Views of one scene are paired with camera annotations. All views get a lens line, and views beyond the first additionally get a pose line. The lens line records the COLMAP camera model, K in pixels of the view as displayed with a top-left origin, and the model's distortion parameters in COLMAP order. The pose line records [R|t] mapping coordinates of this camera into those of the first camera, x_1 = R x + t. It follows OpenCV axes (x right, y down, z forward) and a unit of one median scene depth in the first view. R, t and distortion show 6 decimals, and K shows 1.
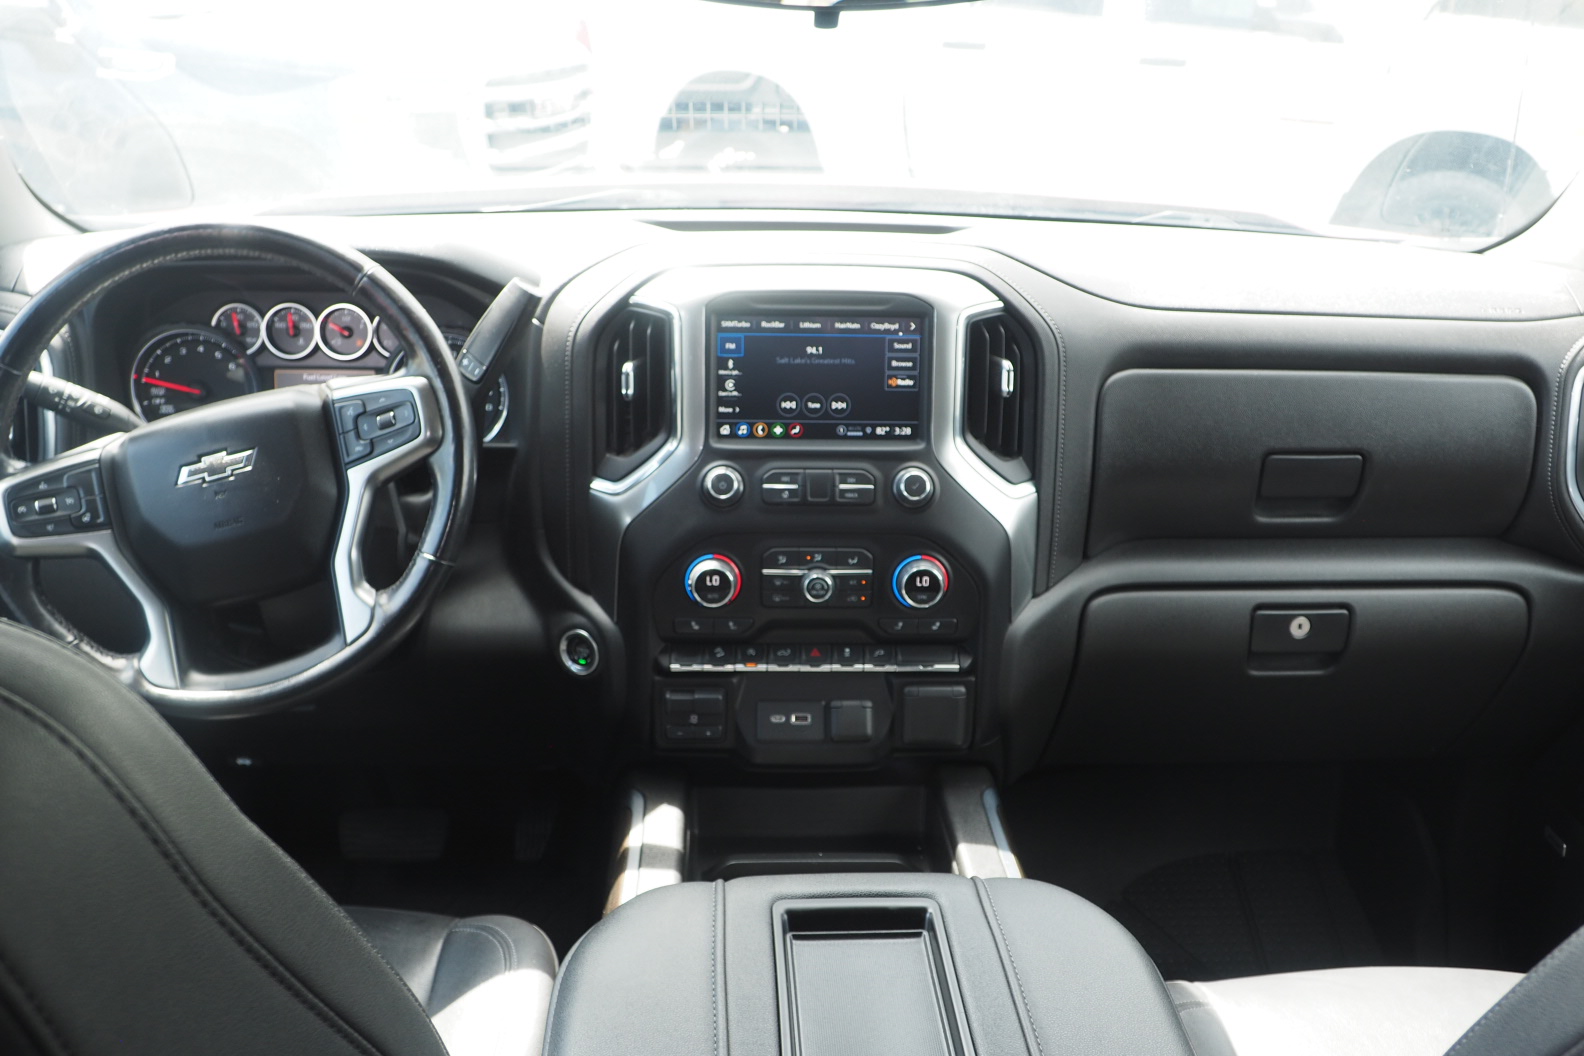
lens RADIAL K [[1488.5, 0, 807.7], [0, 1488.5, 529.1], [0, 0, 1]] dist [-0.008802, 0.000000]
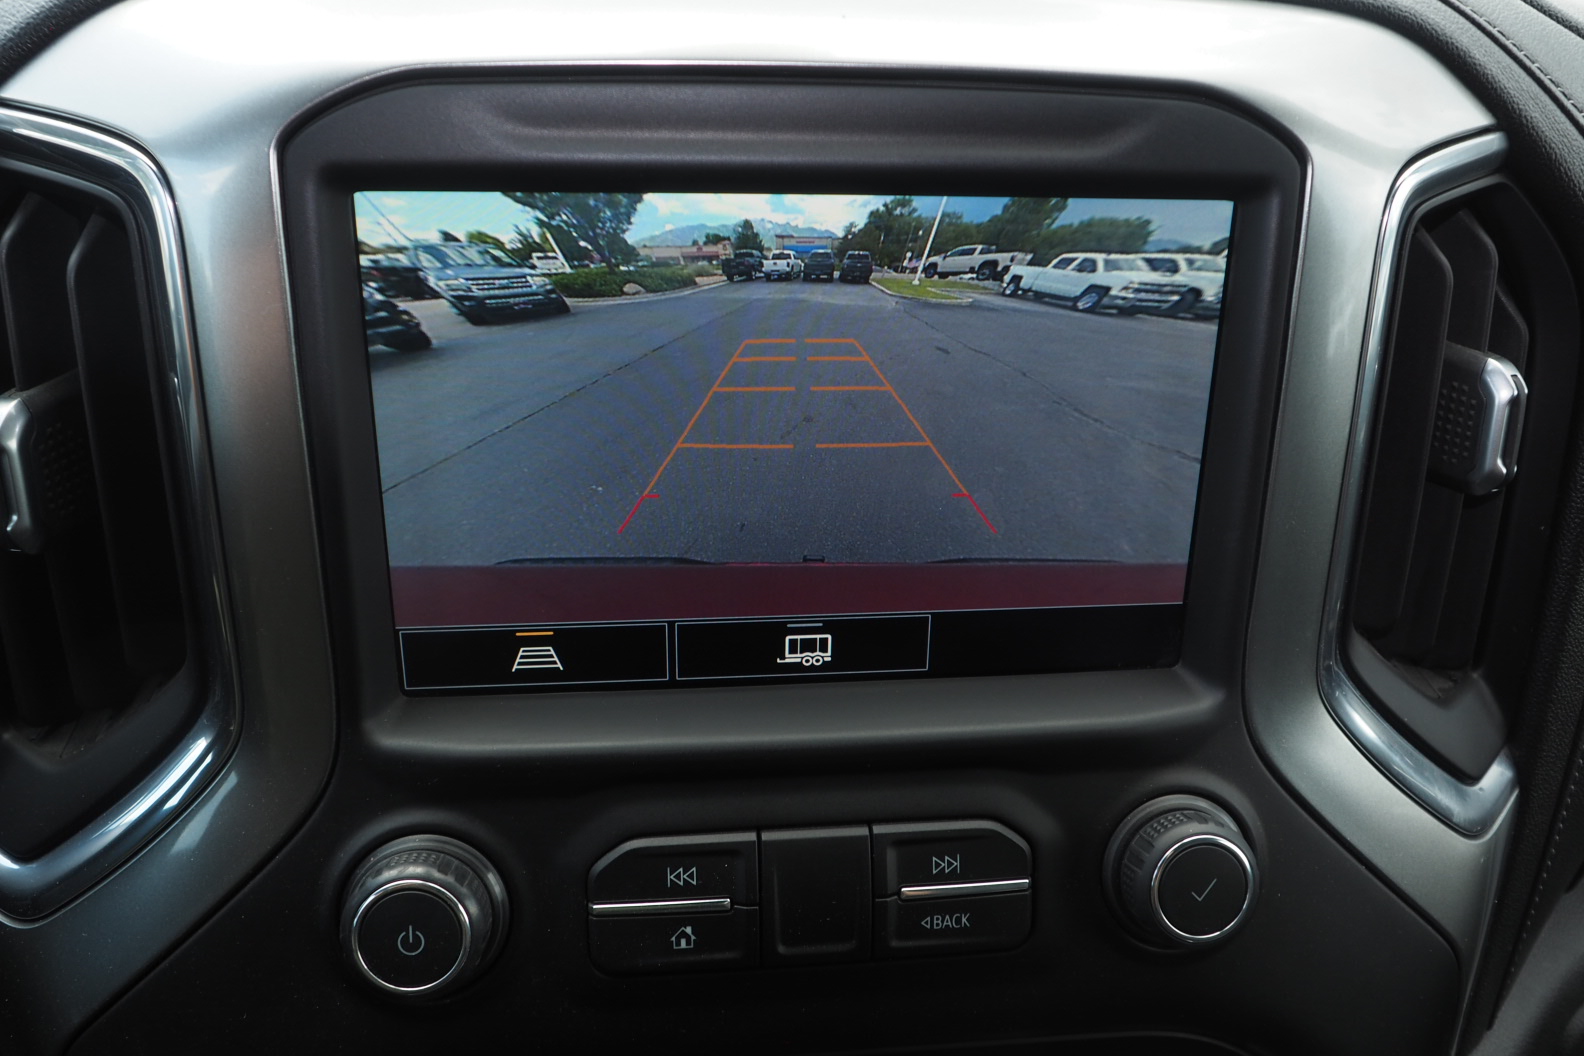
lens RADIAL K [[1202.3, 0, 821.1], [0, 1202.3, 521.4], [0, 0, 1]] dist [-0.026799, 0.009236]
pose [[0.997323, -0.020433, 0.070206, -0.004738], [0.010222, 0.989693, 0.142840, -0.117532], [-0.072401, -0.141740, 0.987253, 0.800142]]
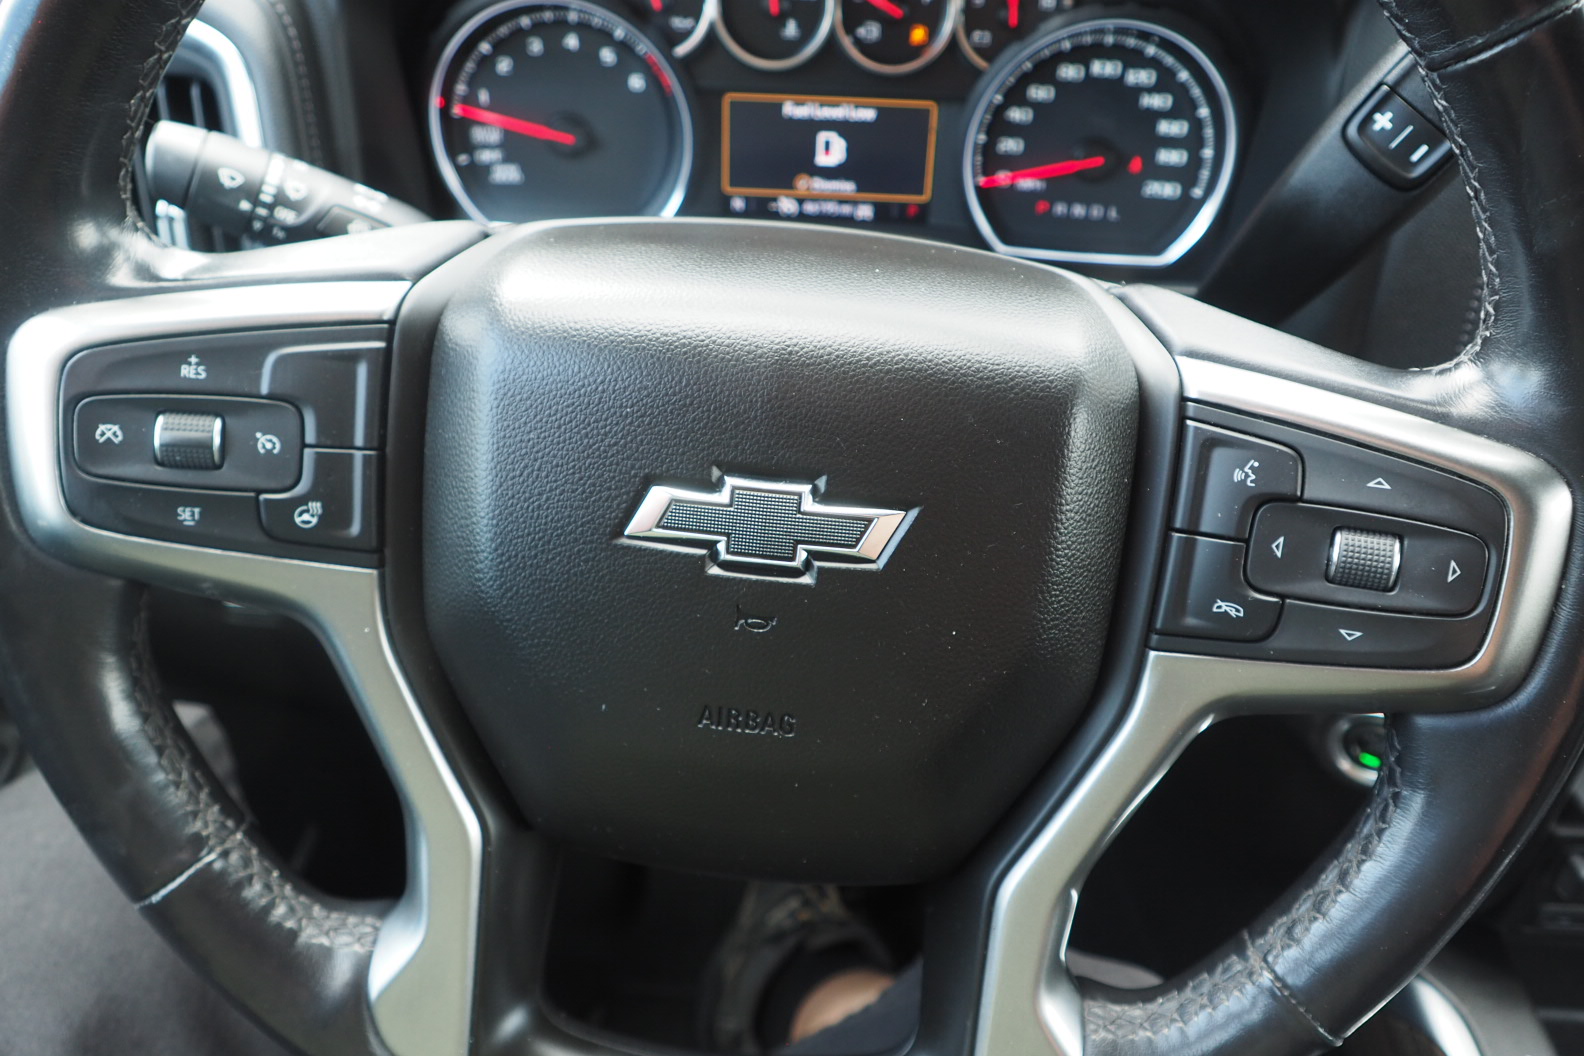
lens RADIAL K [[1114.1, 0, 809.7], [0, 1114.1, 515.9], [0, 0, 1]] dist [-0.049710, 0.024406]
pose [[0.993262, 0.063707, -0.096806, -0.314277], [-0.031375, 0.951974, 0.304566, -0.094234], [0.111560, -0.299476, 0.947559, 0.687249]]
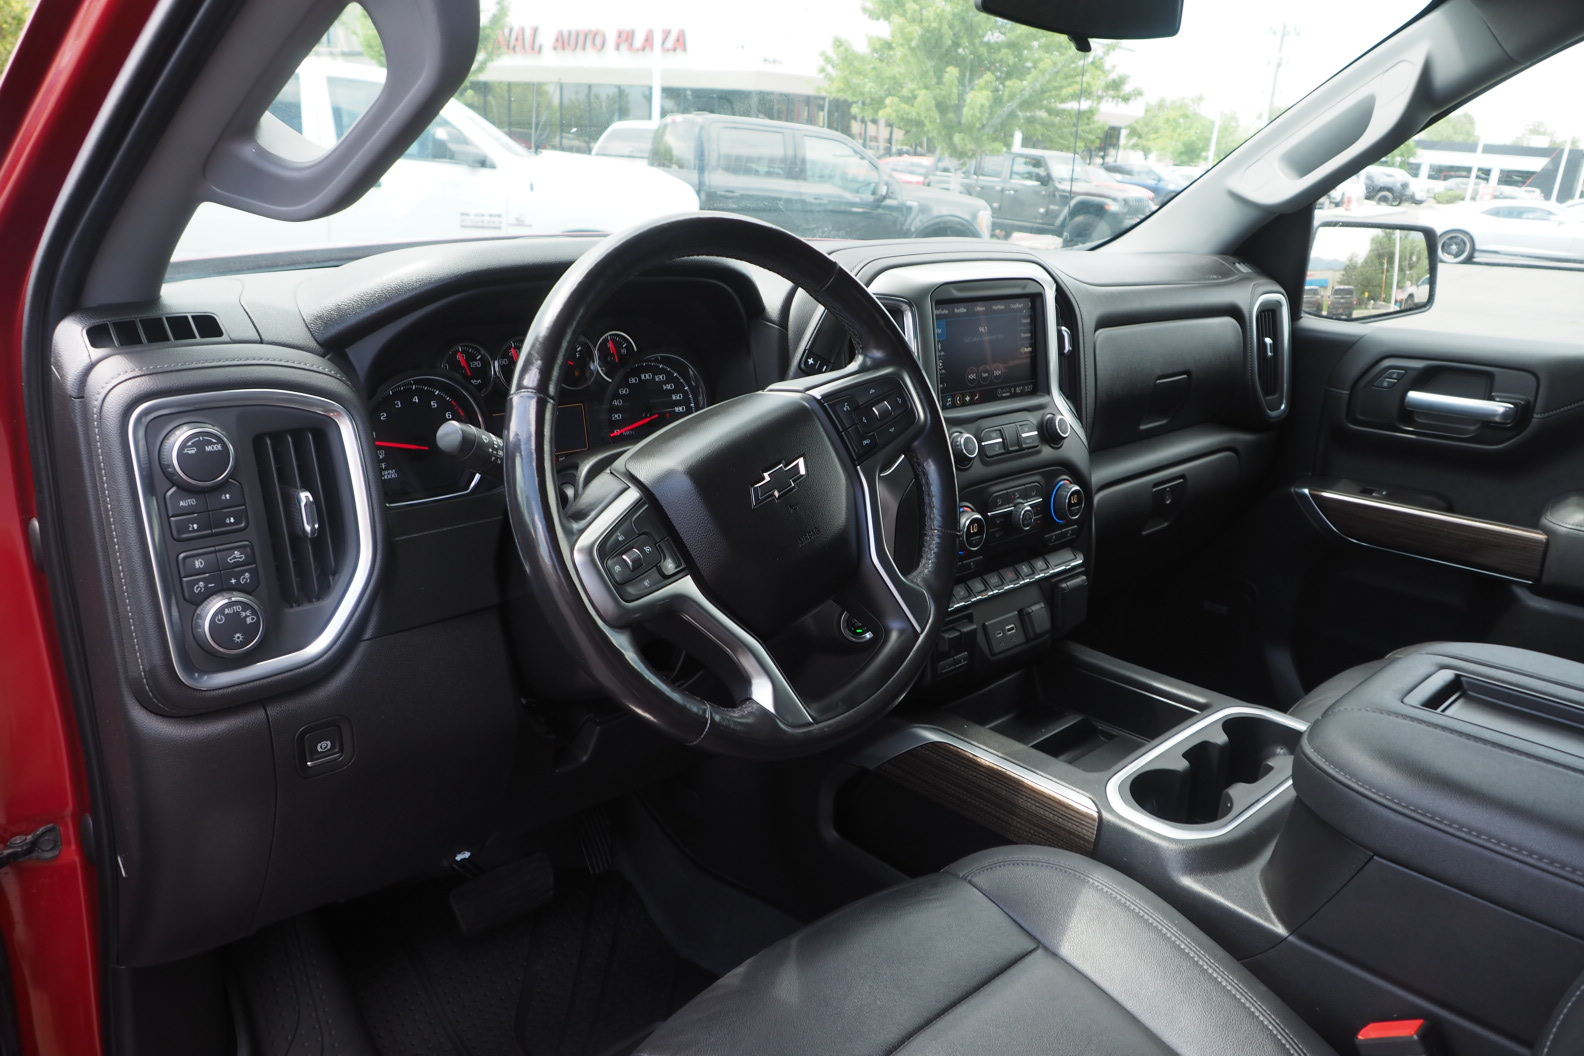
lens RADIAL K [[1114.1, 0, 780.1], [0, 1114.1, 528.4], [0, 0, 1]] dist [-0.049710, 0.024406]
pose [[0.770447, -0.191159, 0.608168, -0.702847], [0.199851, 0.978319, 0.054326, -0.042770], [-0.605368, 0.079688, 0.791947, 0.389183]]
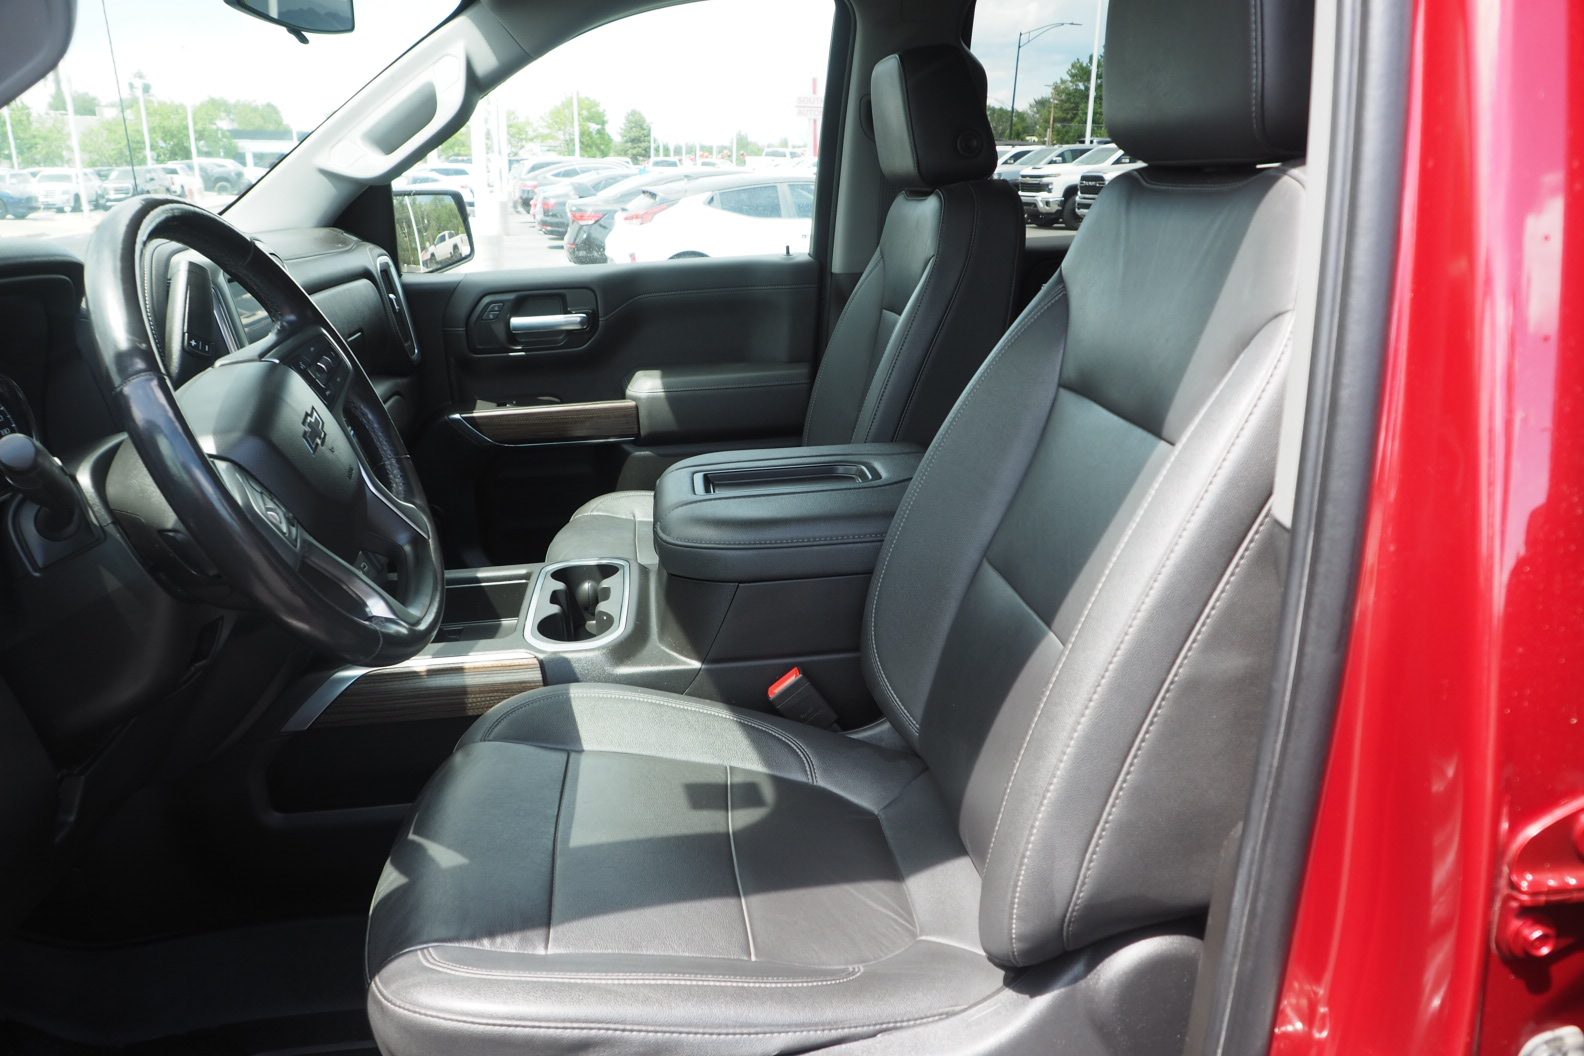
lens RADIAL K [[1114.1, 0, 788.4], [0, 1114.1, 530.0], [0, 0, 1]] dist [-0.049710, 0.024406]
pose [[-0.071939, -0.322800, 0.943729, -0.994873], [0.348618, 0.878365, 0.327017, -0.099886], [-0.934500, 0.352526, 0.049345, 0.590448]]
